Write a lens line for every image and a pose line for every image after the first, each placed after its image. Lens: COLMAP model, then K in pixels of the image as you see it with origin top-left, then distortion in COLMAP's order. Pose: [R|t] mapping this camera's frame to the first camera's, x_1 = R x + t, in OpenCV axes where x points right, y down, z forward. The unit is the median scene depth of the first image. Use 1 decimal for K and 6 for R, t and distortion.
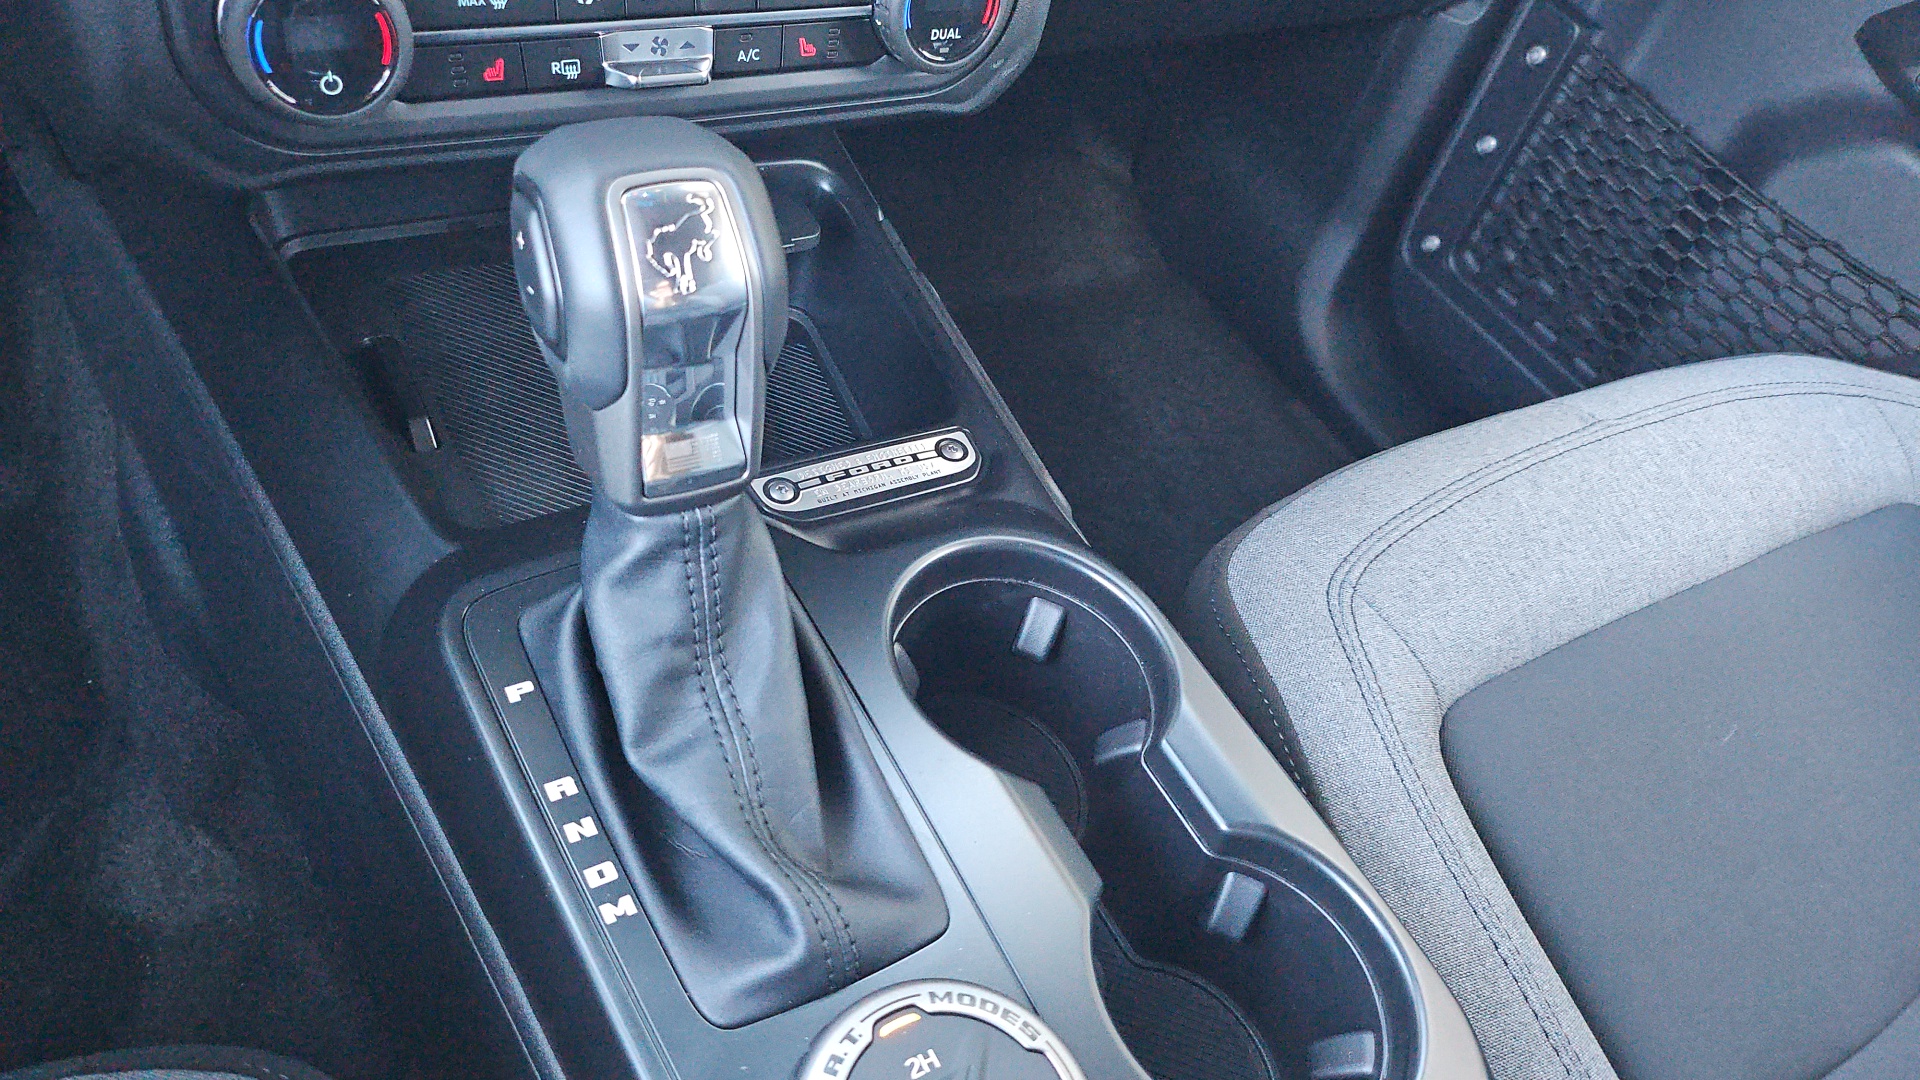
lens RADIAL K [[1384.1, 0, 950.5], [0, 1384.1, 540.0], [0, 0, 1]] dist [0.039745, -0.029949]
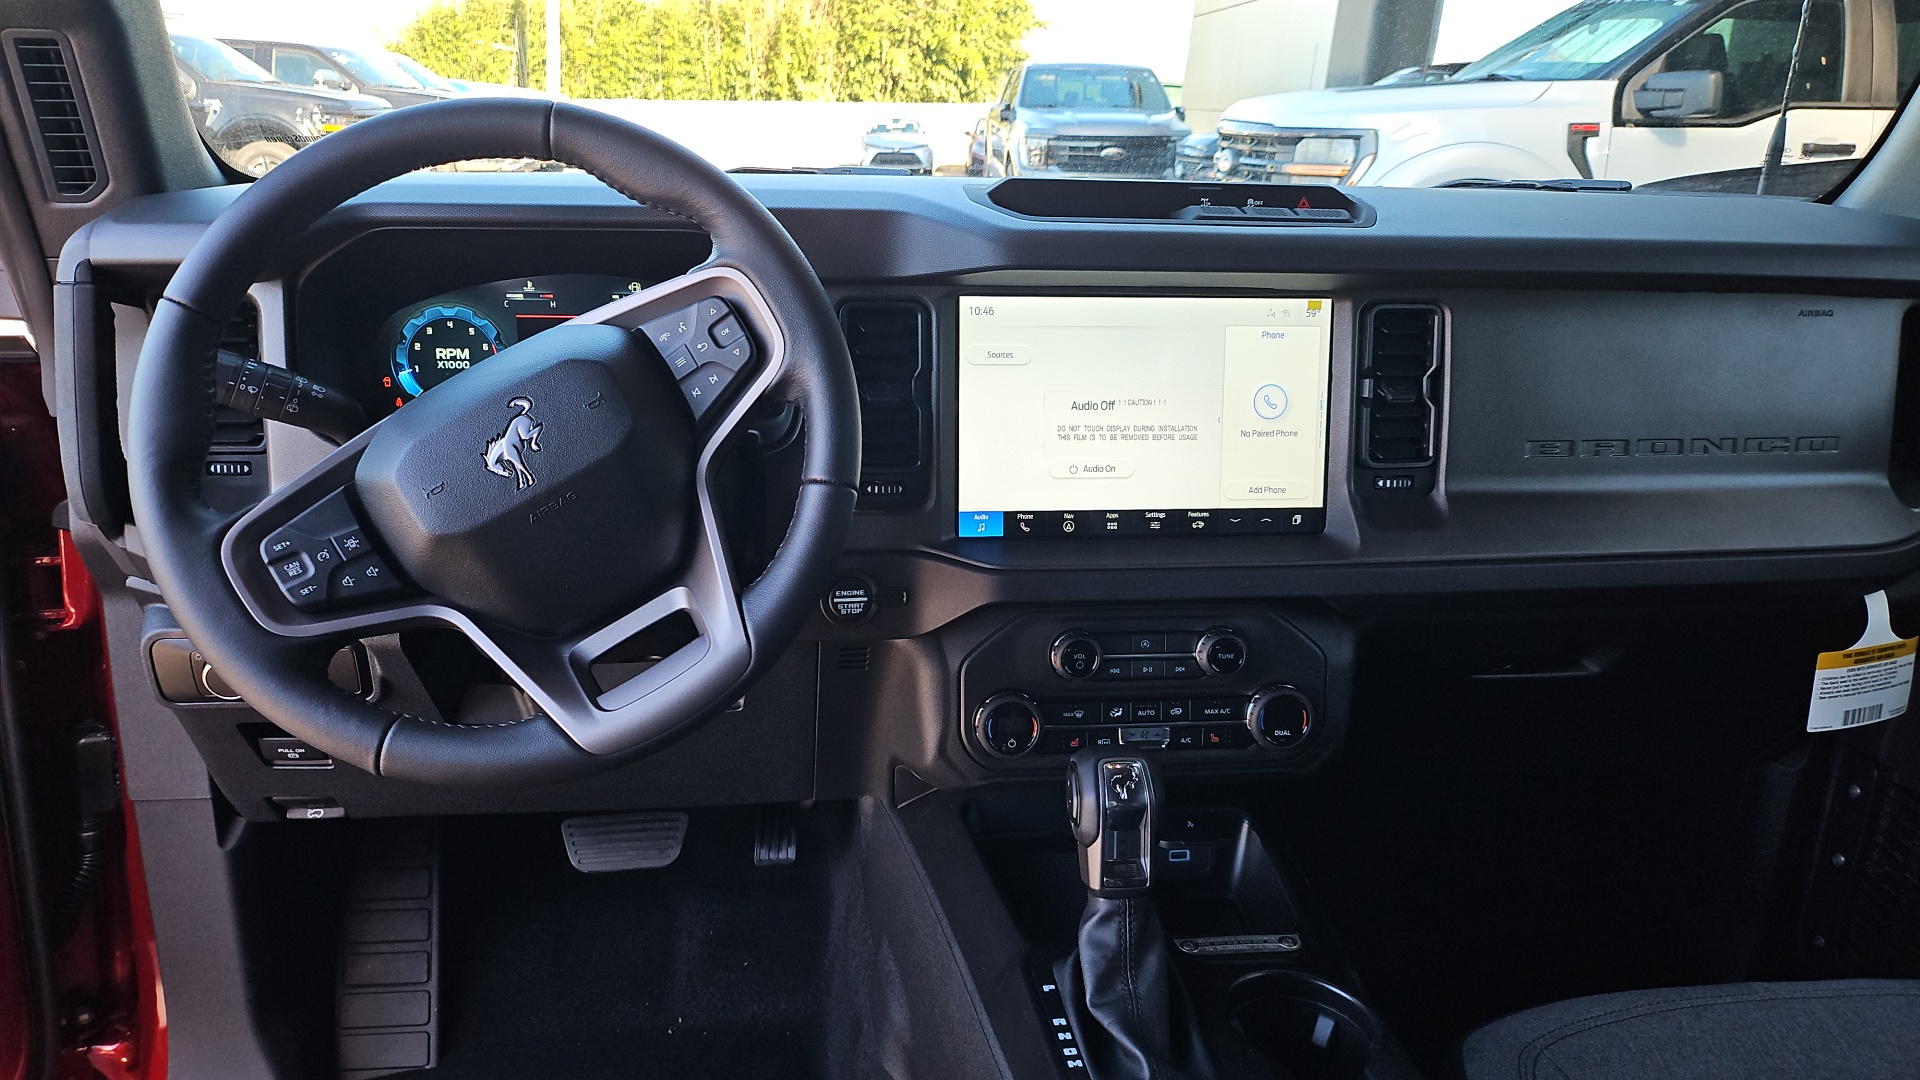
lens RADIAL K [[1384.1, 0, 962.8], [0, 1384.1, 544.4], [0, 0, 1]] dist [0.039745, -0.029949]
pose [[0.910158, -0.067799, -0.408675, 0.498555], [-0.161408, 0.850515, -0.500572, 0.601945], [0.381522, 0.521563, 0.763159, -1.078373]]
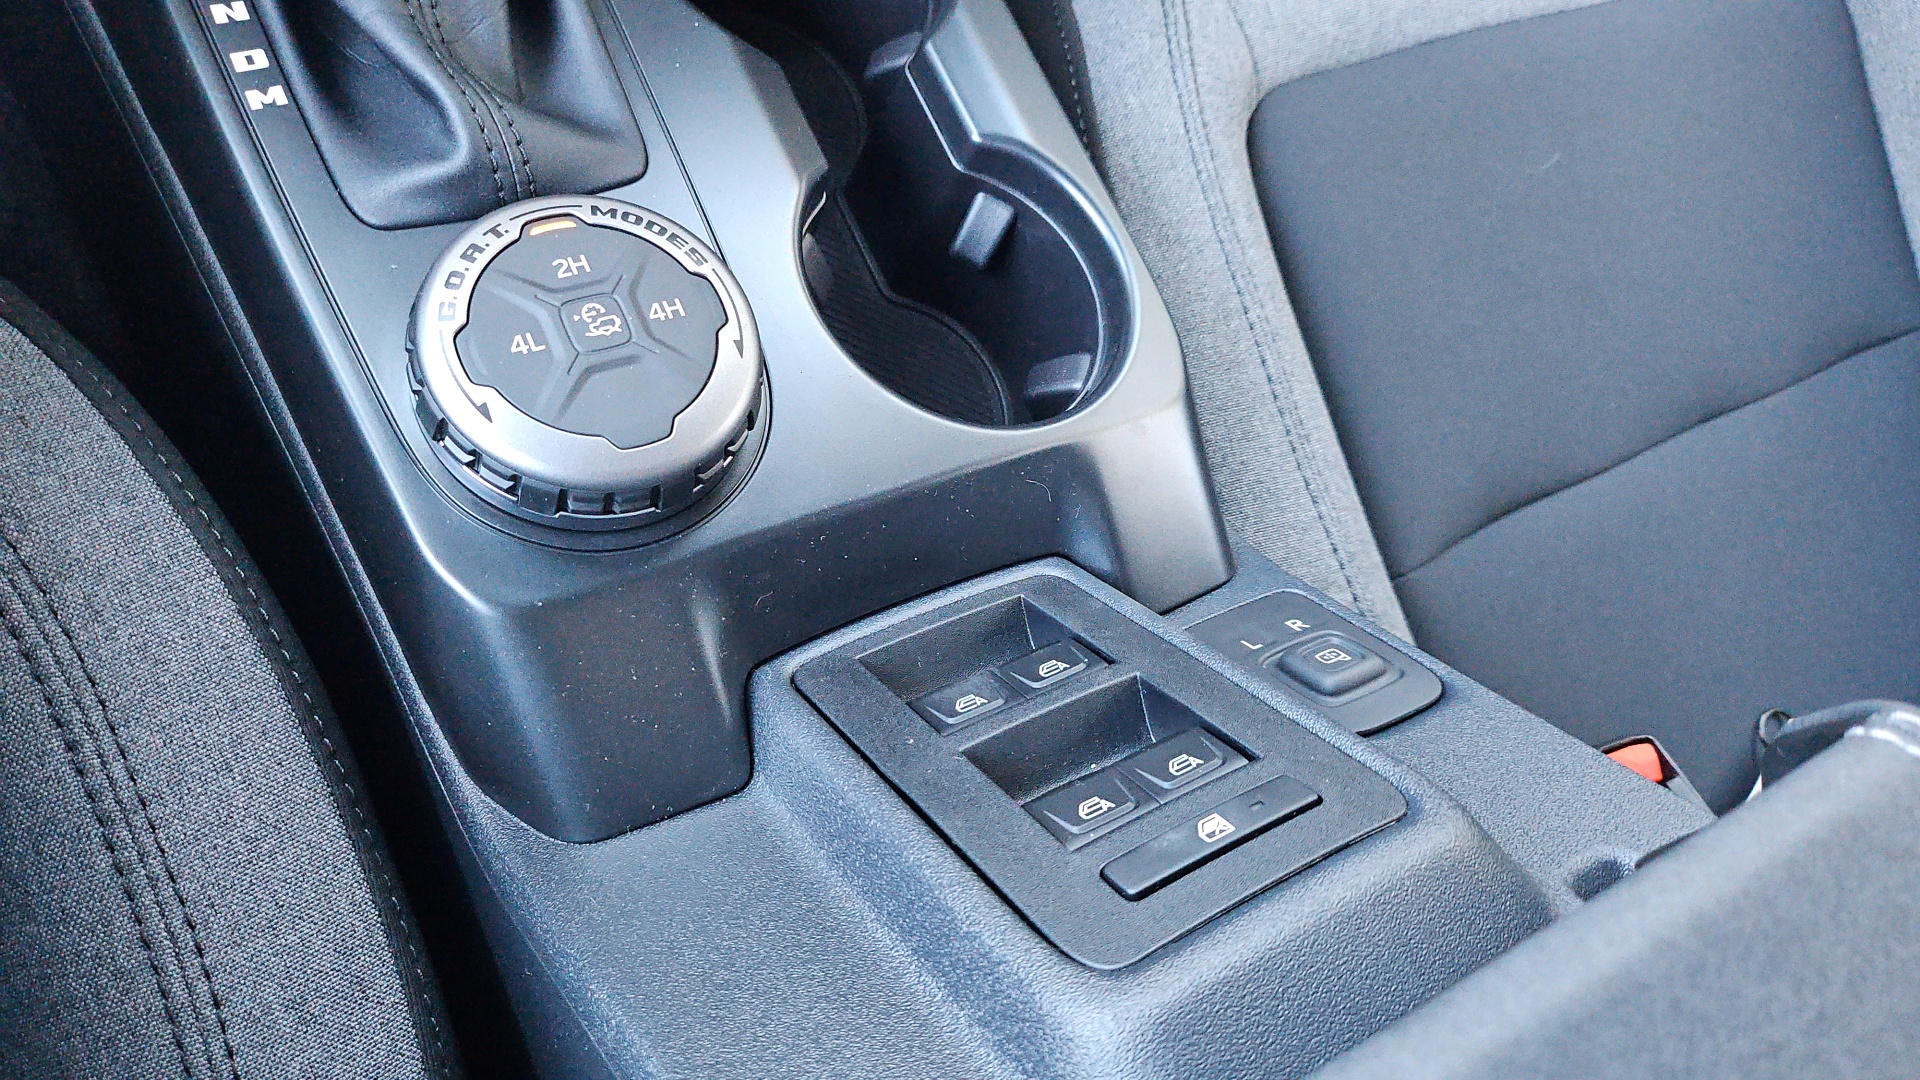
lens RADIAL K [[1384.1, 0, 950.3], [0, 1384.1, 540.2], [0, 0, 1]] dist [0.039745, -0.029949]
pose [[0.993672, 0.091222, 0.065537, 0.144787], [-0.107694, 0.939521, 0.325118, 0.160531], [-0.031916, -0.330119, 0.943400, 0.020040]]
